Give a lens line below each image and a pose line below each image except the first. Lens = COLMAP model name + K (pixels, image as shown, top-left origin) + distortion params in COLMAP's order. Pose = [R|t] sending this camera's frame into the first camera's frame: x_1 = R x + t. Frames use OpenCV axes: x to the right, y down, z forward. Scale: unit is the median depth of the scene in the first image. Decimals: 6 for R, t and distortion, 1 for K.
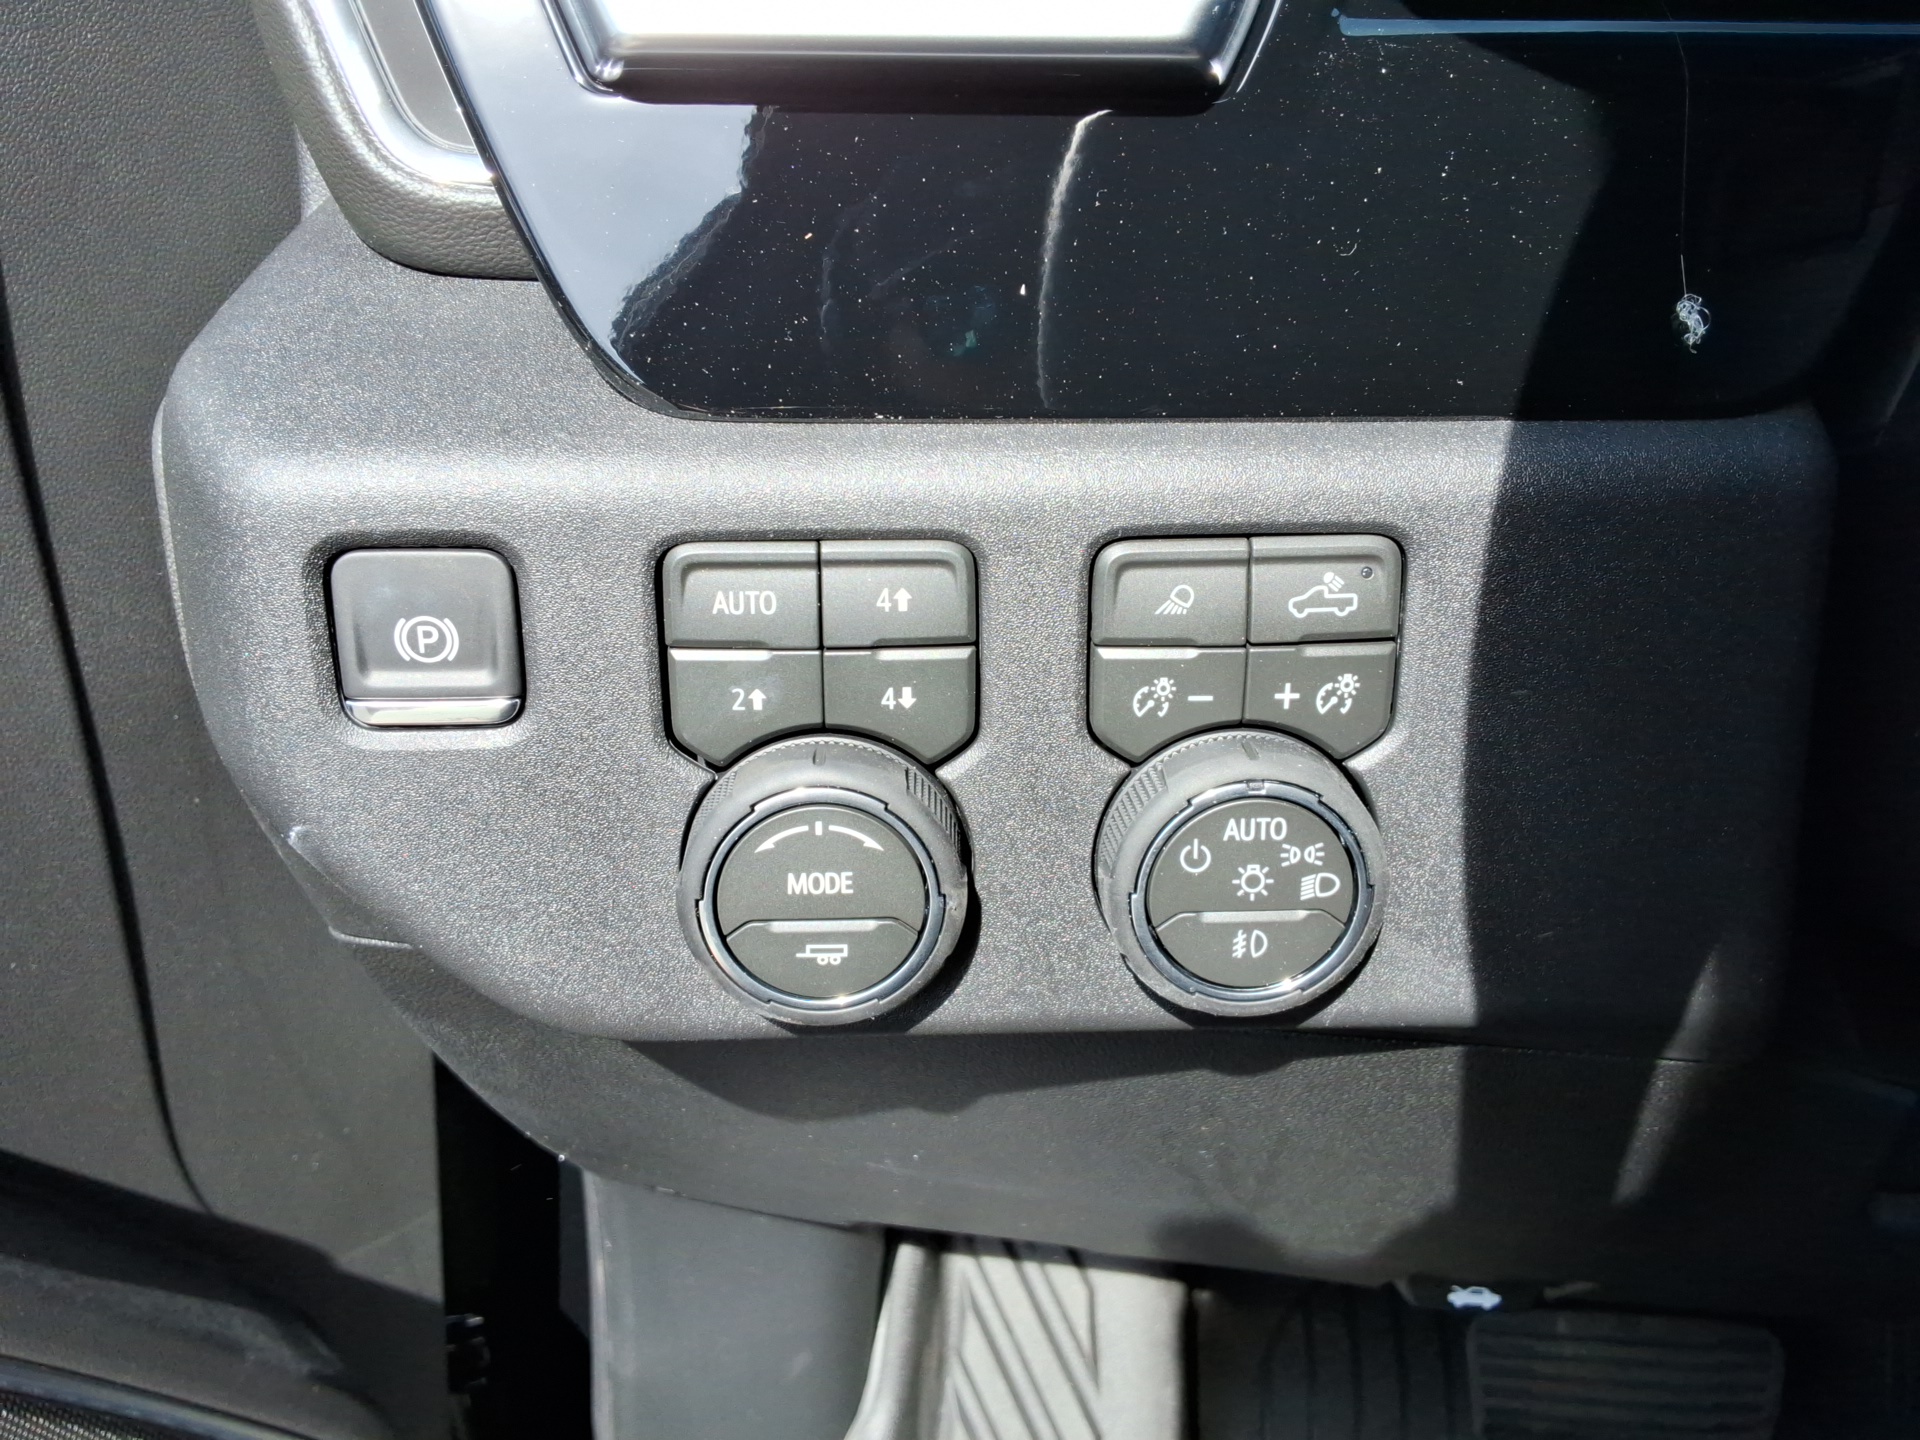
lens RADIAL K [[1539.8, 0, 999.2], [0, 1539.8, 712.1], [0, 0, 1]] dist [0.097516, -0.146266]
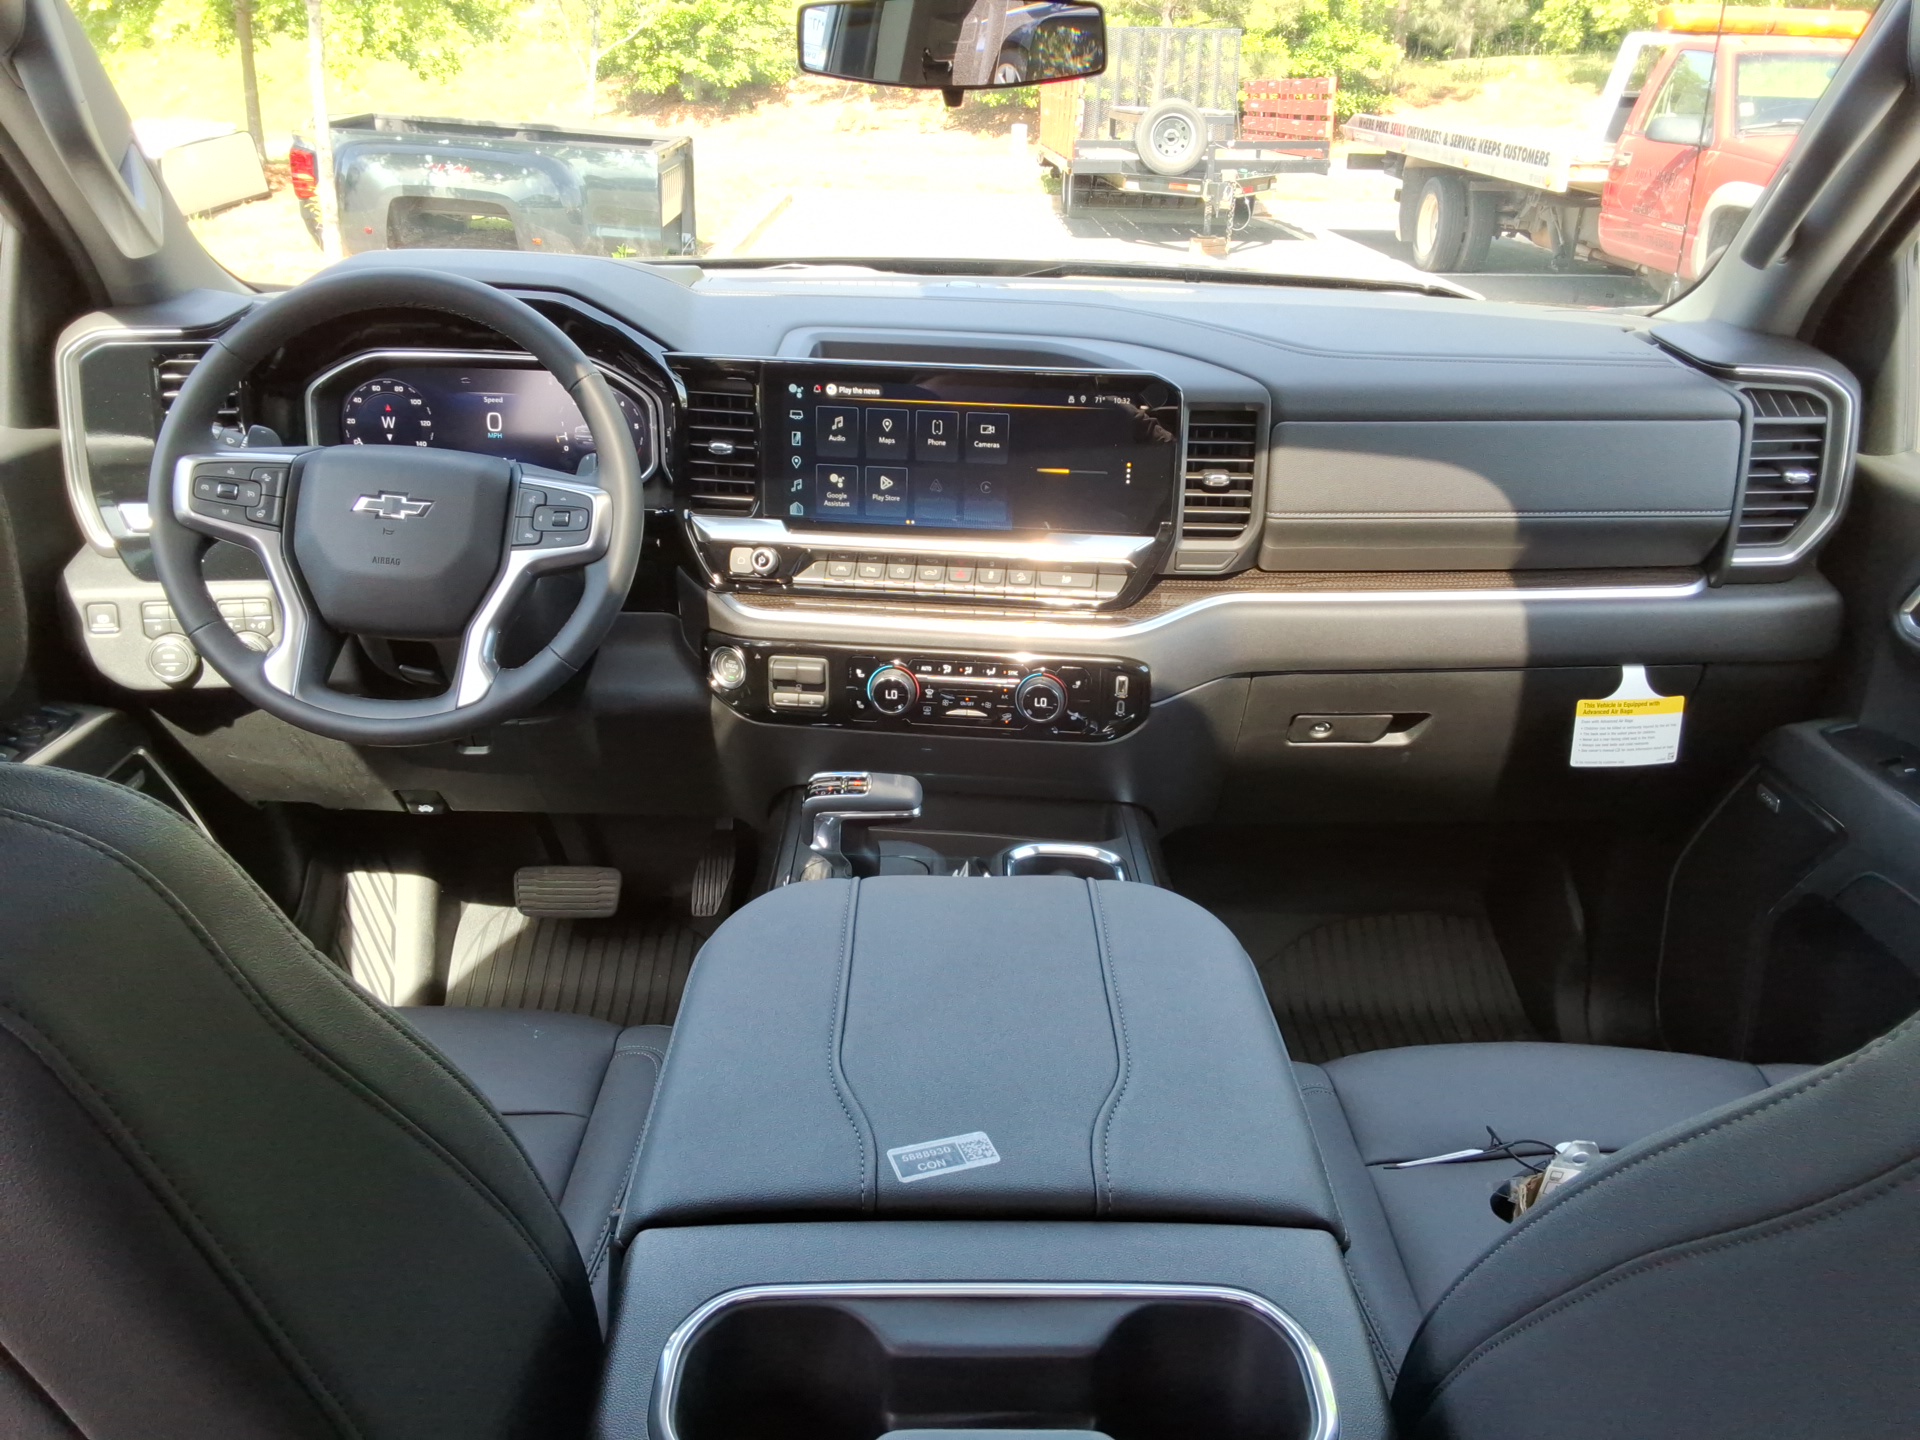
lens RADIAL K [[1539.8, 0, 979.6], [0, 1539.8, 719.0], [0, 0, 1]] dist [0.097516, -0.146266]
pose [[0.995812, -0.028622, 0.086824, 2.520737], [0.033215, 0.998099, -0.051918, 0.780209], [-0.085173, 0.054585, 0.994870, -5.399978]]
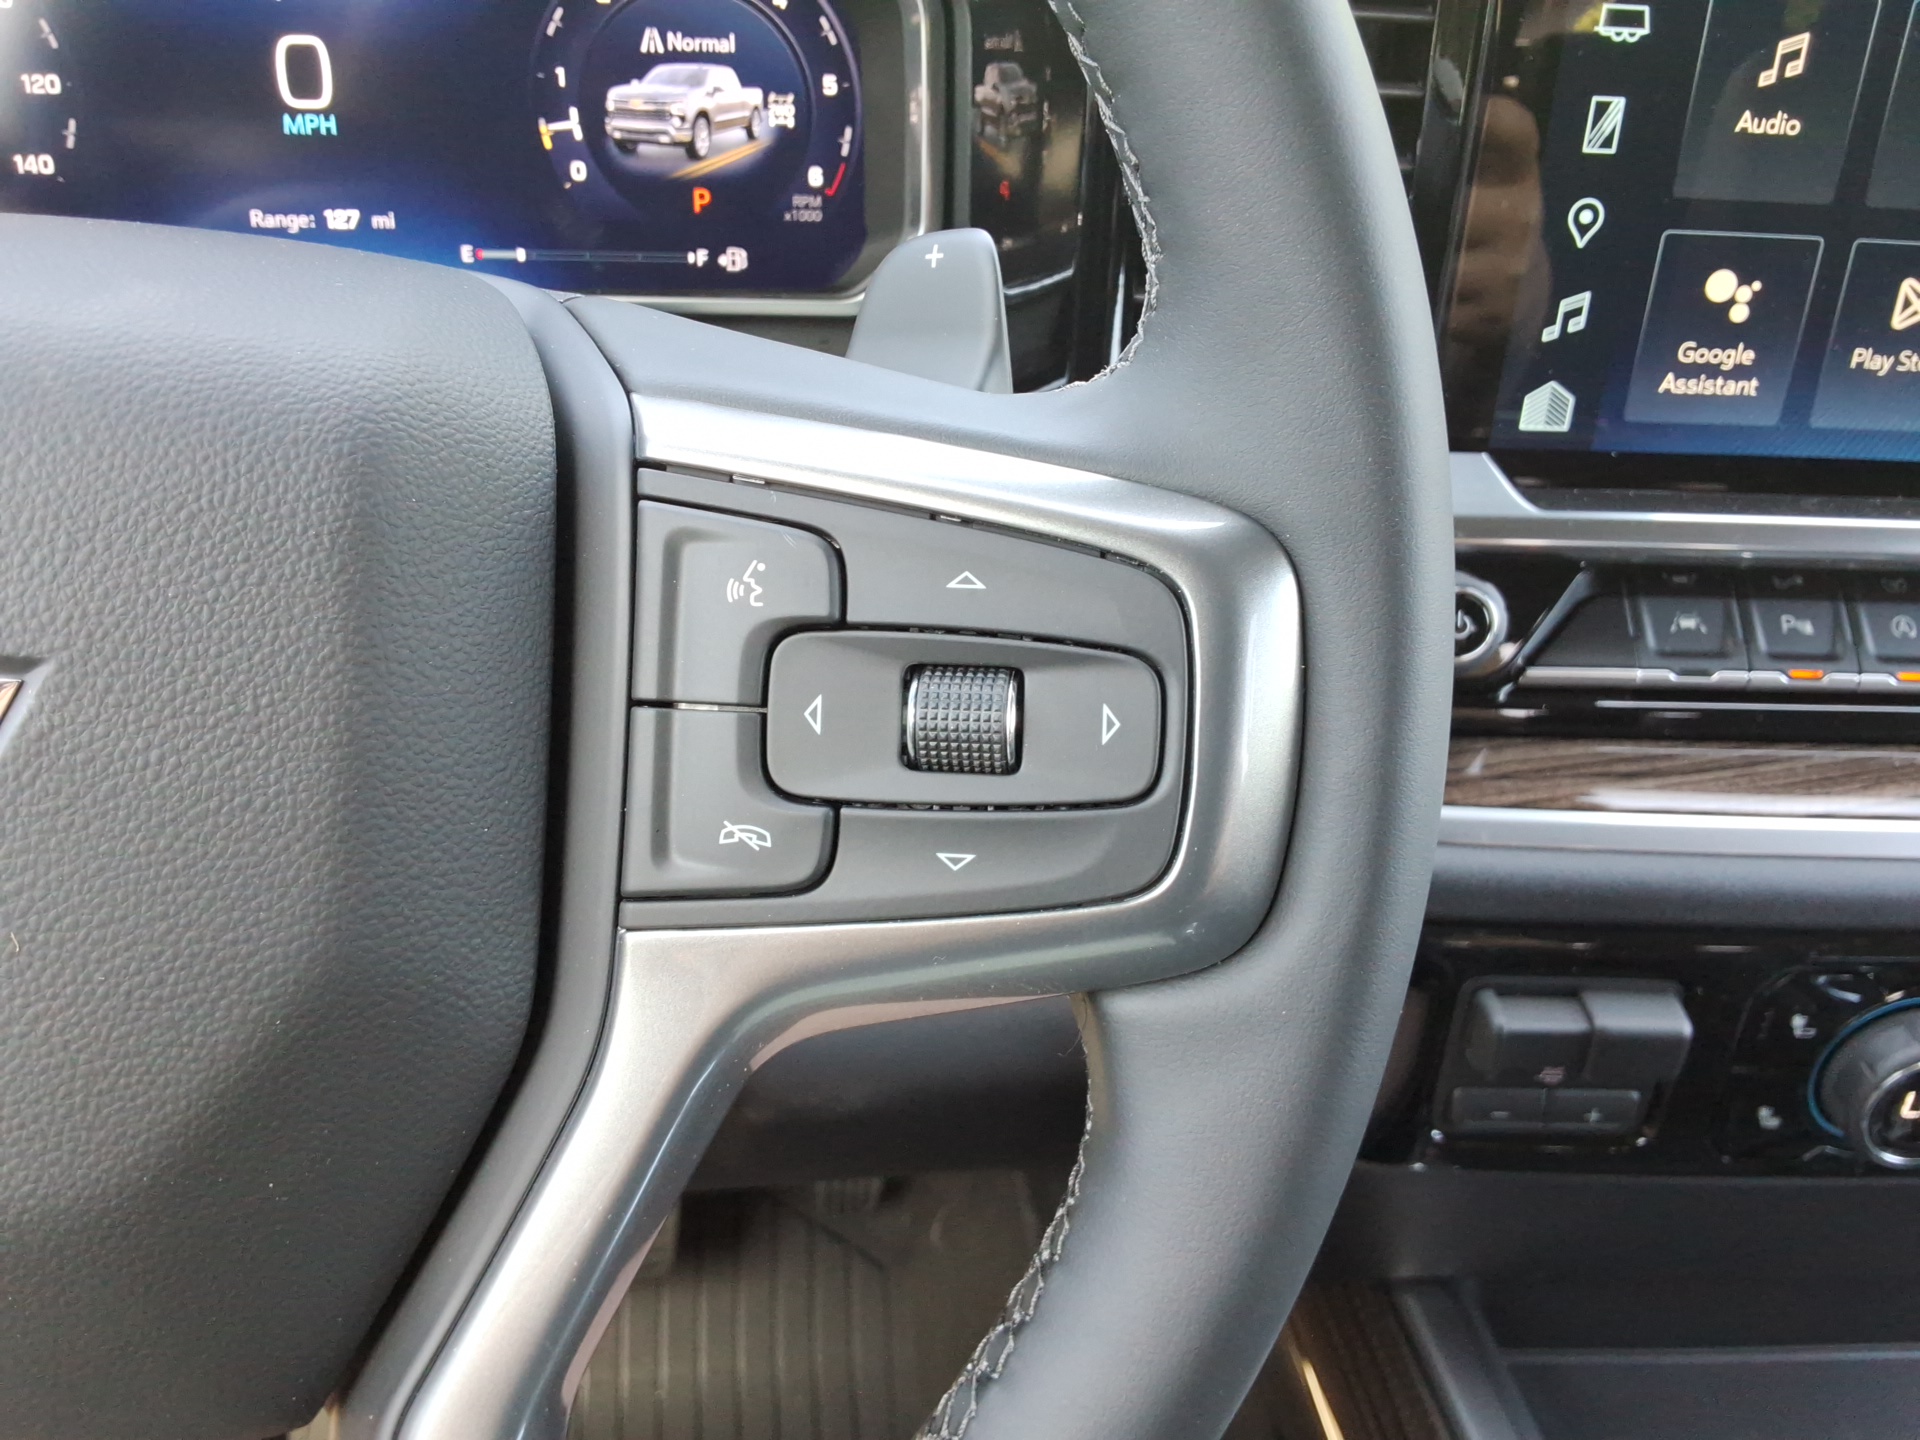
lens RADIAL K [[1539.8, 0, 988.2], [0, 1539.8, 715.4], [0, 0, 1]] dist [0.097516, -0.146266]
pose [[0.975237, -0.091111, 0.201525, 1.412778], [0.065109, 0.989096, 0.132099, -0.350845], [-0.211363, -0.115707, 0.970535, -0.688080]]
